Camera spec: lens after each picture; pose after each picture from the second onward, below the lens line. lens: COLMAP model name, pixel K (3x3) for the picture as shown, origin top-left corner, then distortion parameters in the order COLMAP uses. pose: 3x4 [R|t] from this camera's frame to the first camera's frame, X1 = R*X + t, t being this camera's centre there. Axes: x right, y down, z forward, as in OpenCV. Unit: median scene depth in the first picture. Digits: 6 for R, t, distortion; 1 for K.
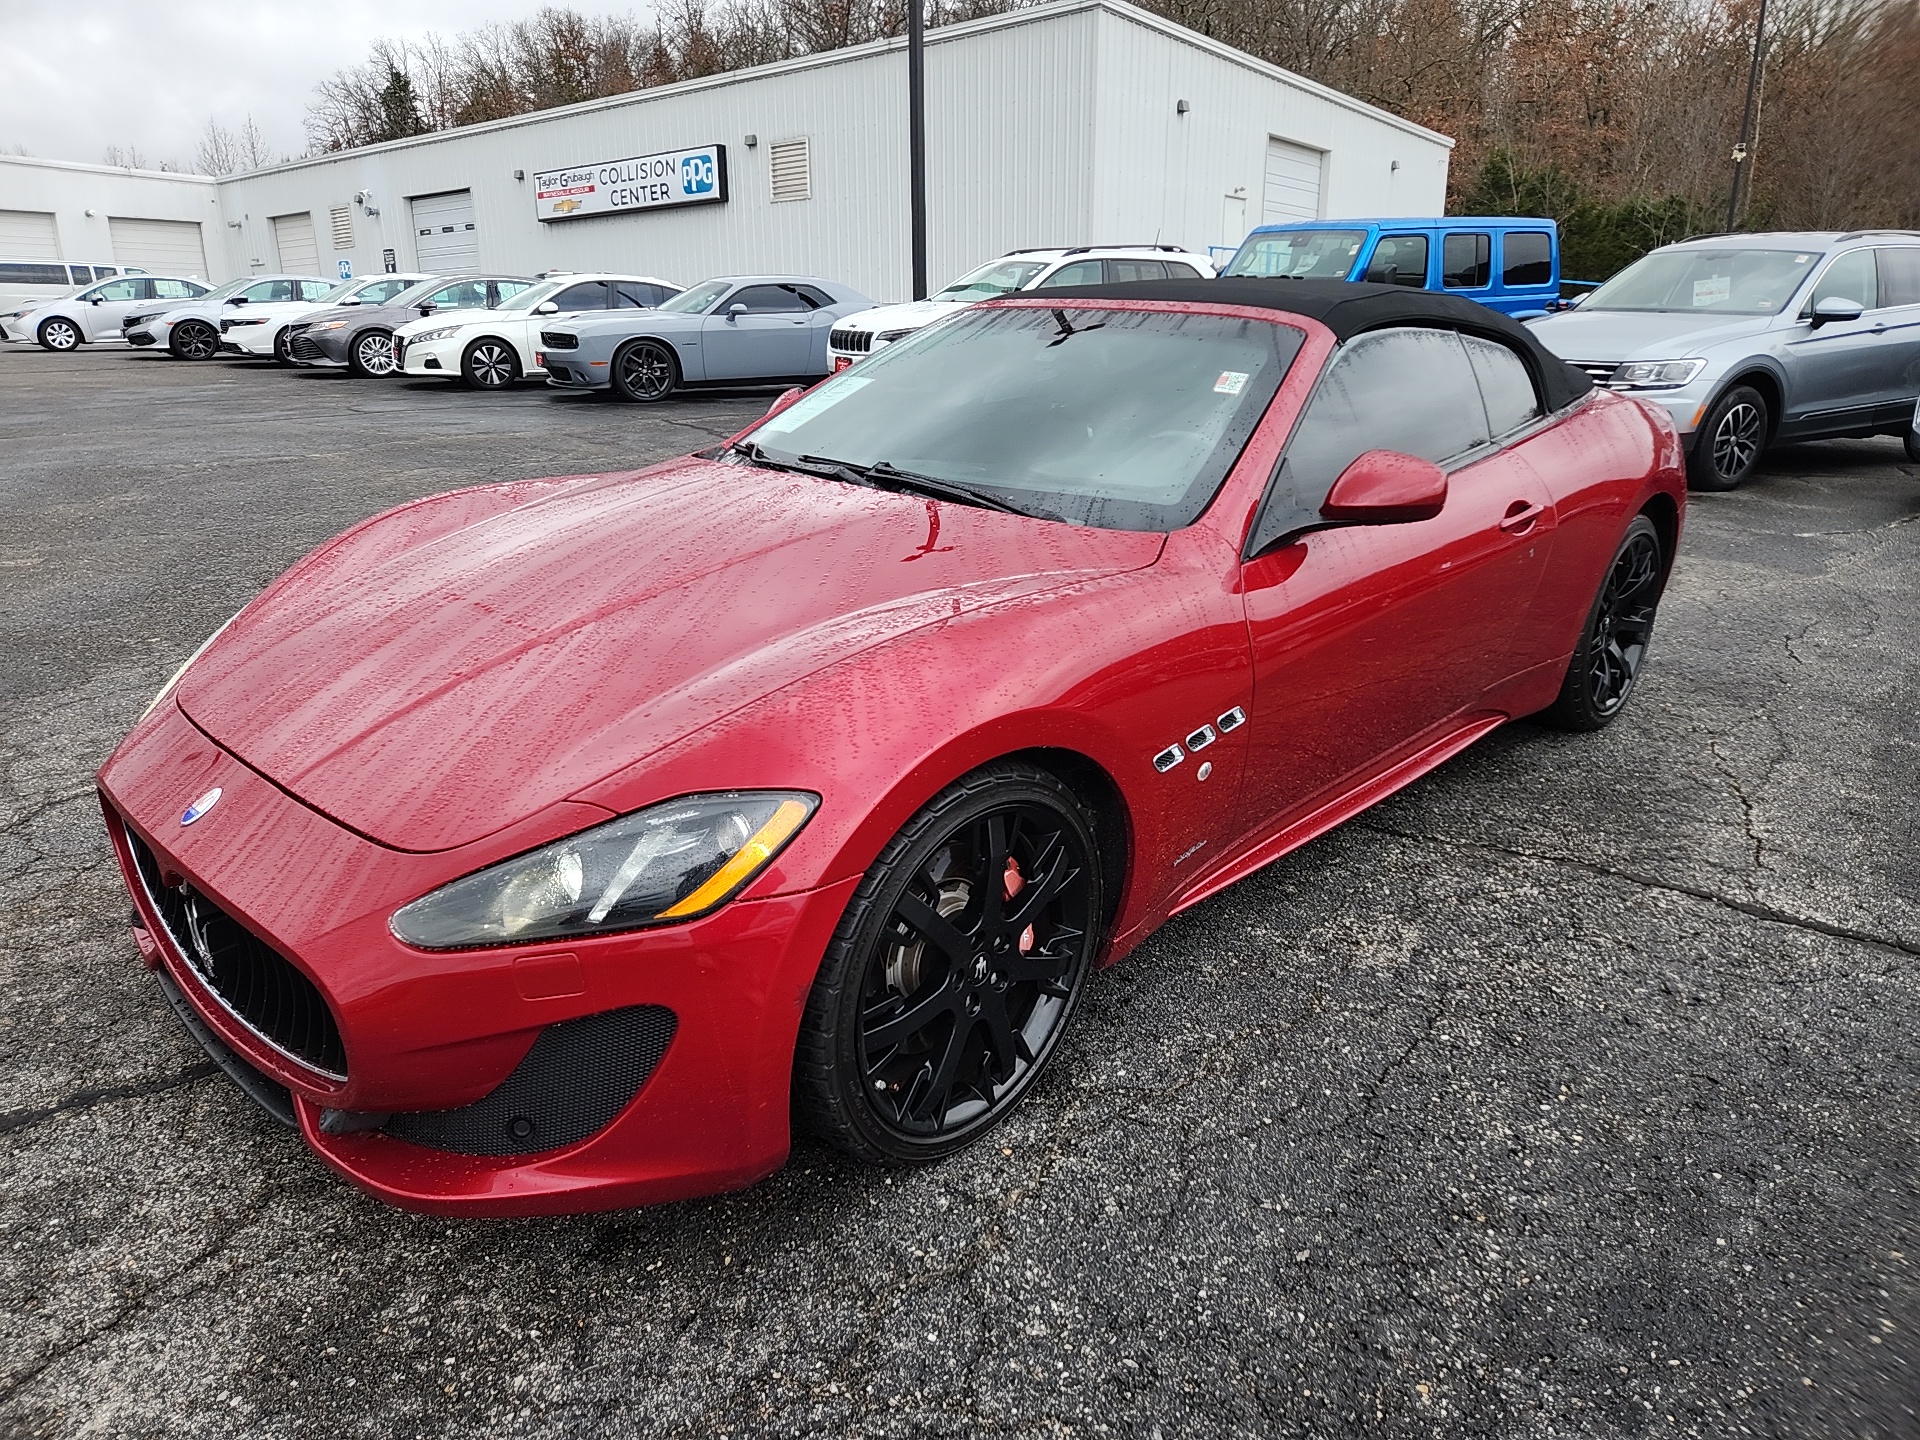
lens RADIAL K [[1304.9, 0, 960.0], [0, 1304.9, 720.0], [0, 0, 1]] dist [0.088642, -0.078959]
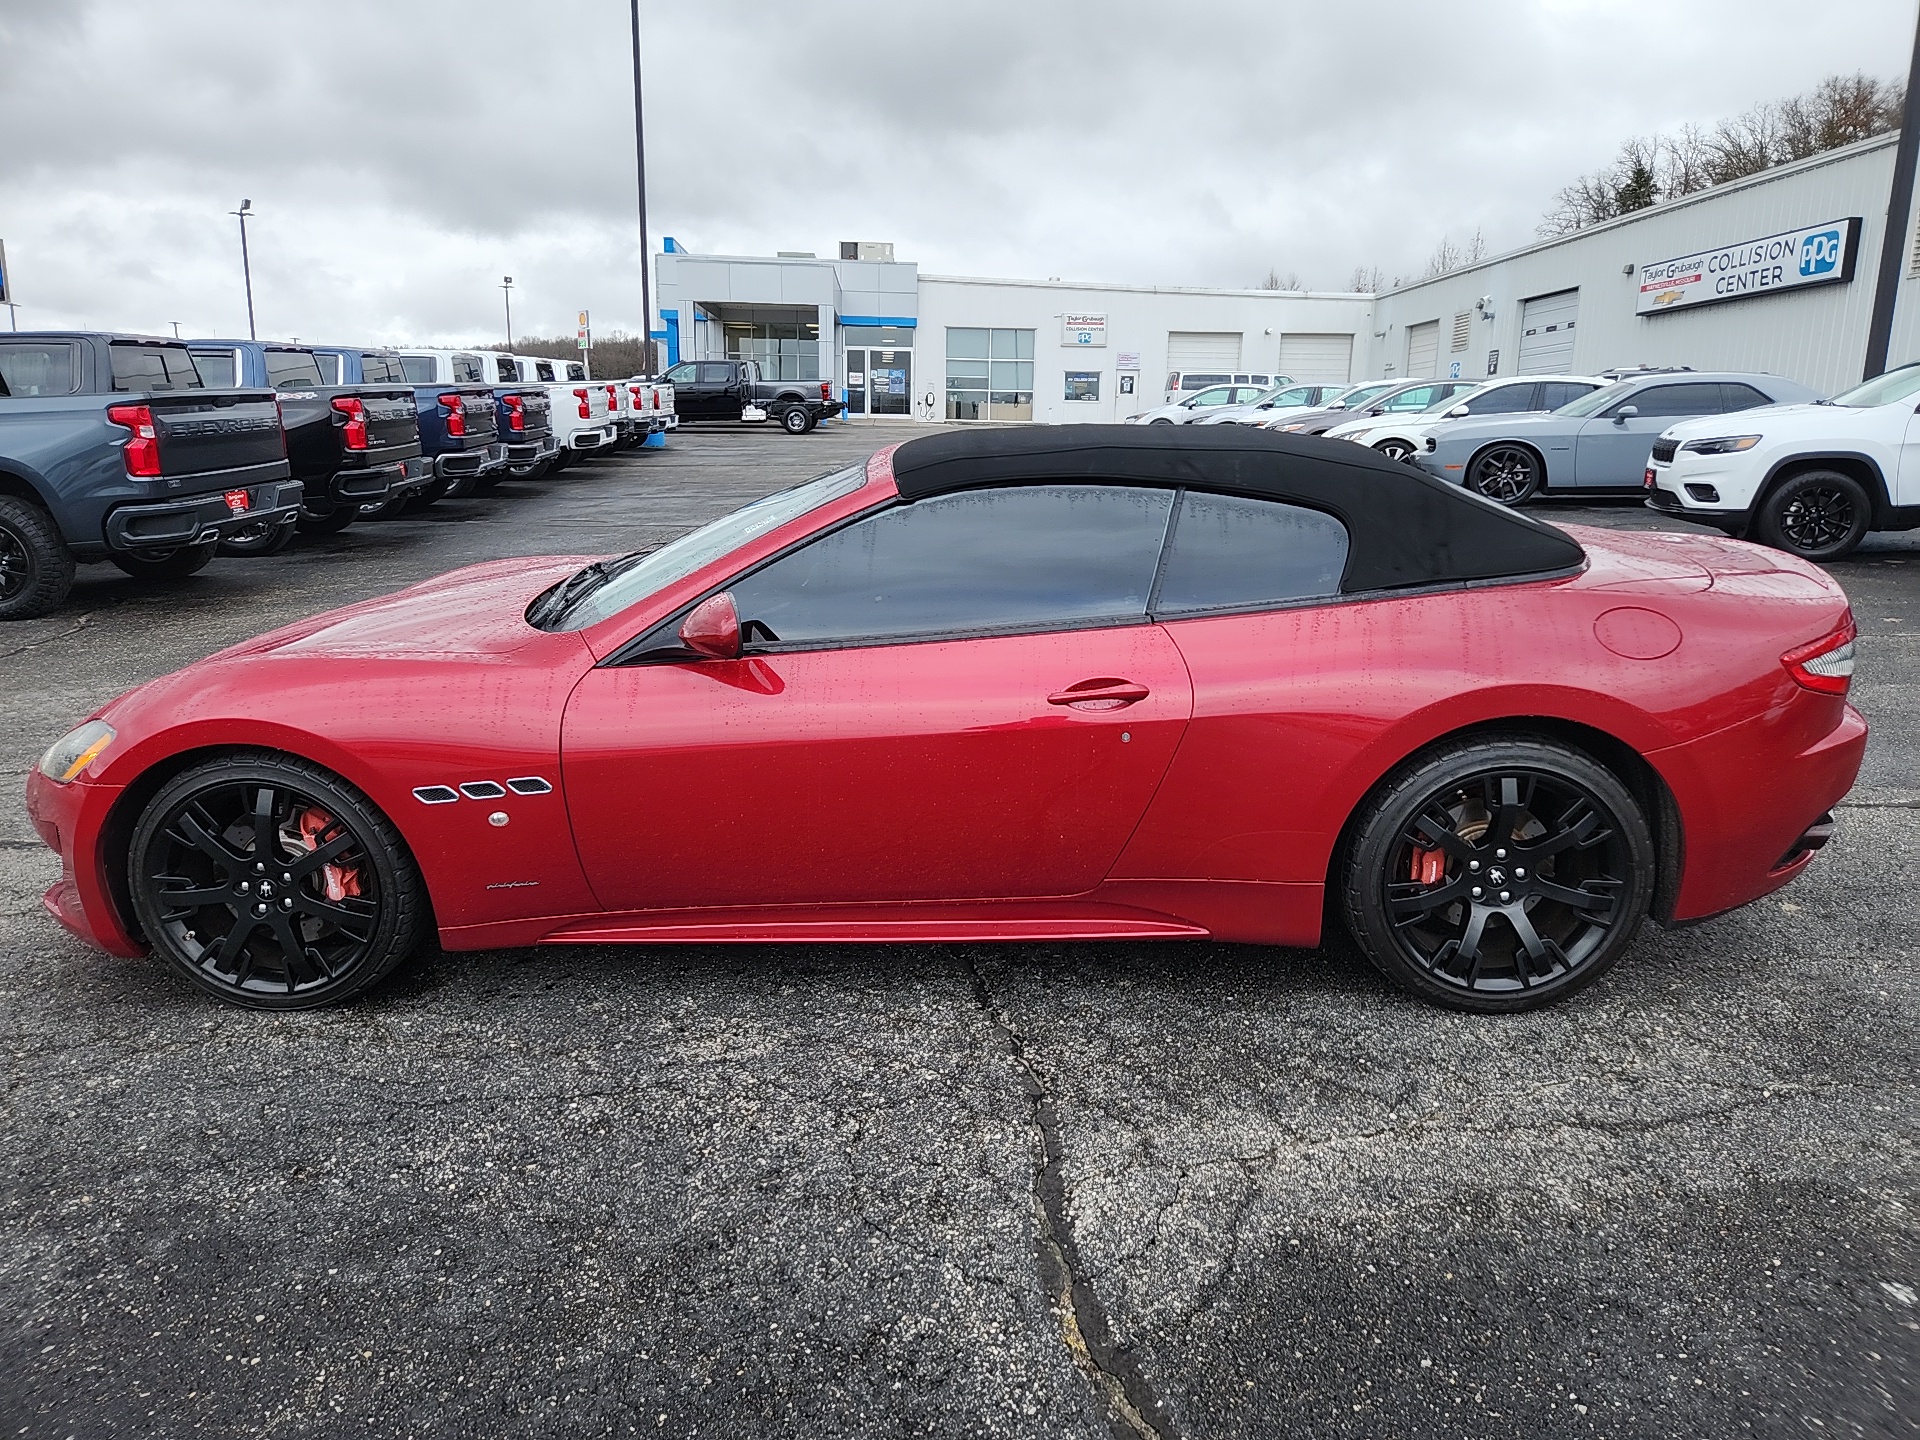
lens RADIAL K [[1304.9, 0, 960.0], [0, 1304.9, 720.0], [0, 0, 1]] dist [0.088642, -0.078959]
pose [[0.656806, 0.178083, -0.732729, 0.128044], [-0.224021, 0.973923, 0.035895, -0.018470], [0.720015, 0.140570, 0.679573, 0.040150]]
